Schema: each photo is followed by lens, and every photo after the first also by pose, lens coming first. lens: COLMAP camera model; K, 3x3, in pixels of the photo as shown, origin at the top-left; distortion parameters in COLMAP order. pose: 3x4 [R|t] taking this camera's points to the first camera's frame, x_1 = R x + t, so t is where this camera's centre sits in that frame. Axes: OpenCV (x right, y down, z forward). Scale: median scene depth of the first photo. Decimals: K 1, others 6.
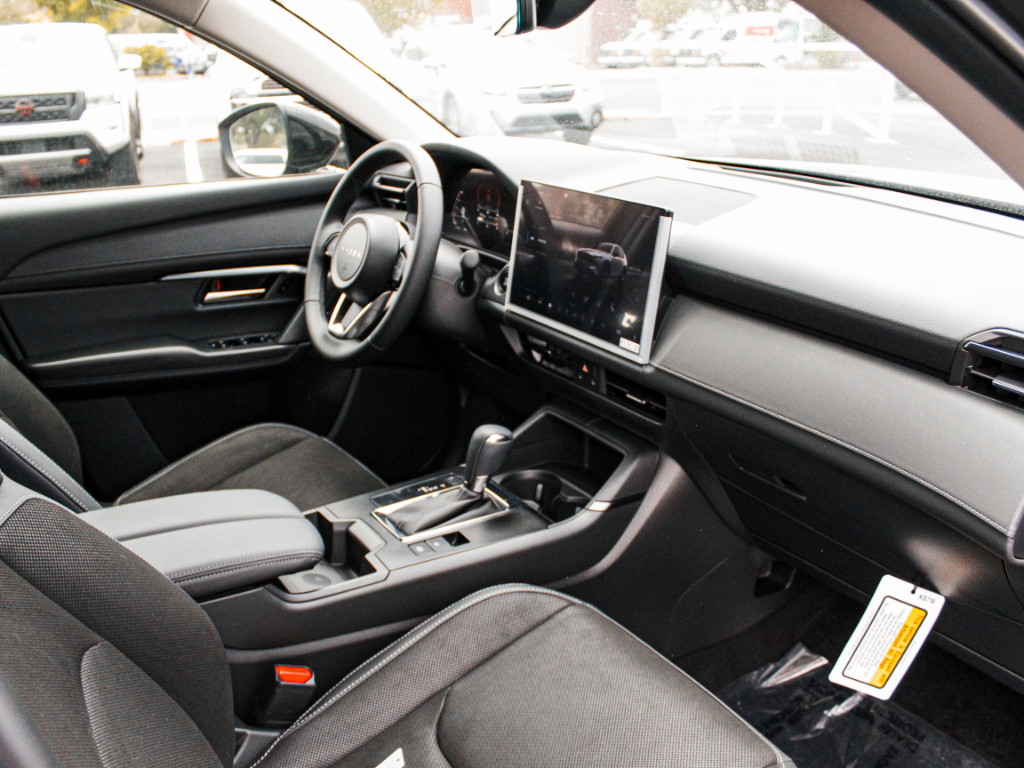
lens RADIAL K [[934.7, 0, 510.9], [0, 934.7, 382.6], [0, 0, 1]] dist [-0.109464, 0.000000]
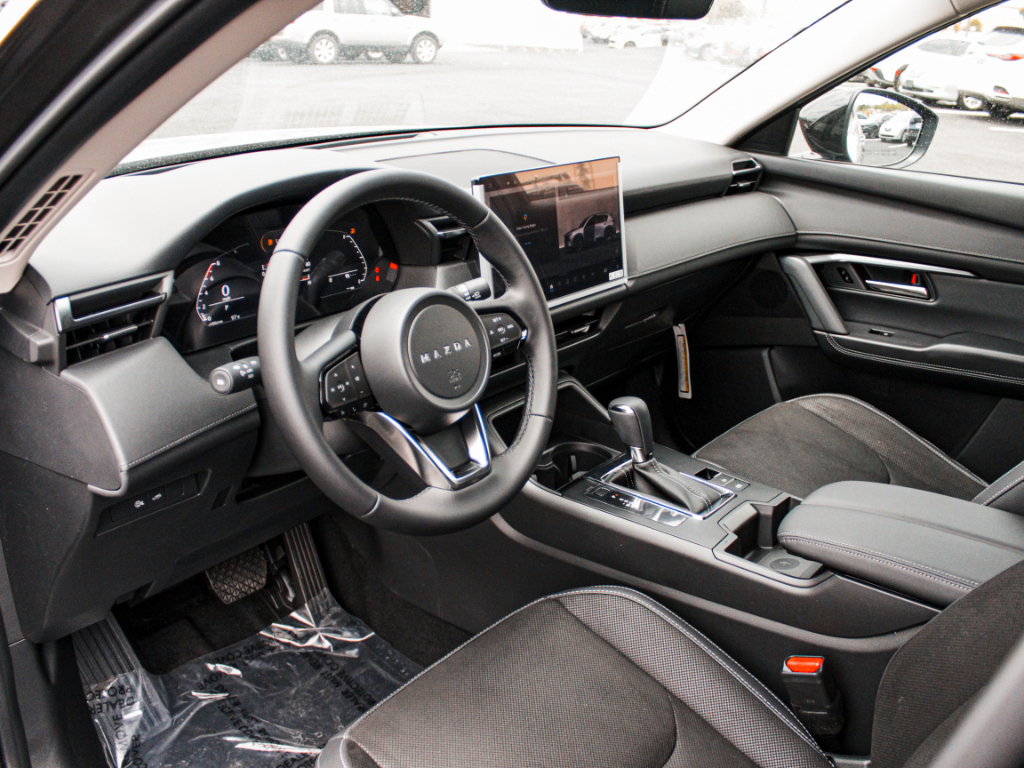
lens RADIAL K [[934.7, 0, 506.8], [0, 934.7, 385.3], [0, 0, 1]] dist [-0.109464, 0.000000]
pose [[-0.279048, -0.356433, 0.891677, -0.933131], [0.308878, 0.845900, 0.434797, -0.474362], [-0.909245, 0.396748, -0.125952, 1.307150]]
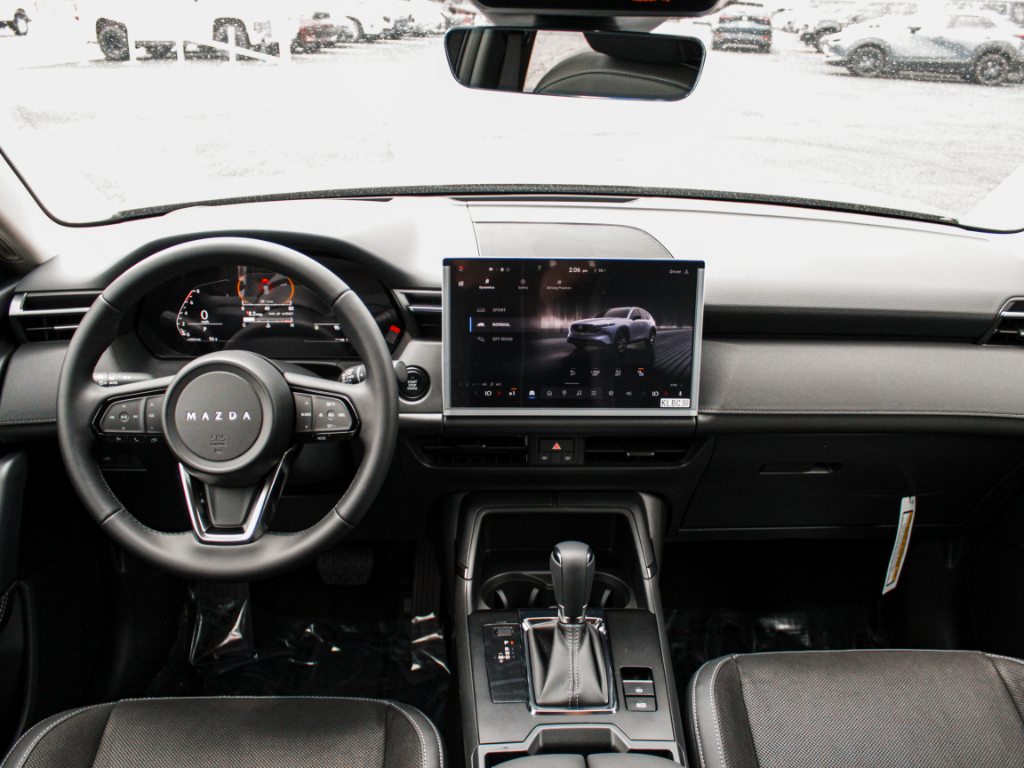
lens RADIAL K [[934.7, 0, 514.3], [0, 934.7, 390.6], [0, 0, 1]] dist [-0.109464, 0.000000]
pose [[0.525598, -0.317369, 0.789318, -0.714350], [0.276374, 0.941184, 0.194397, -0.282904], [-0.804589, 0.115973, 0.582397, 0.552573]]
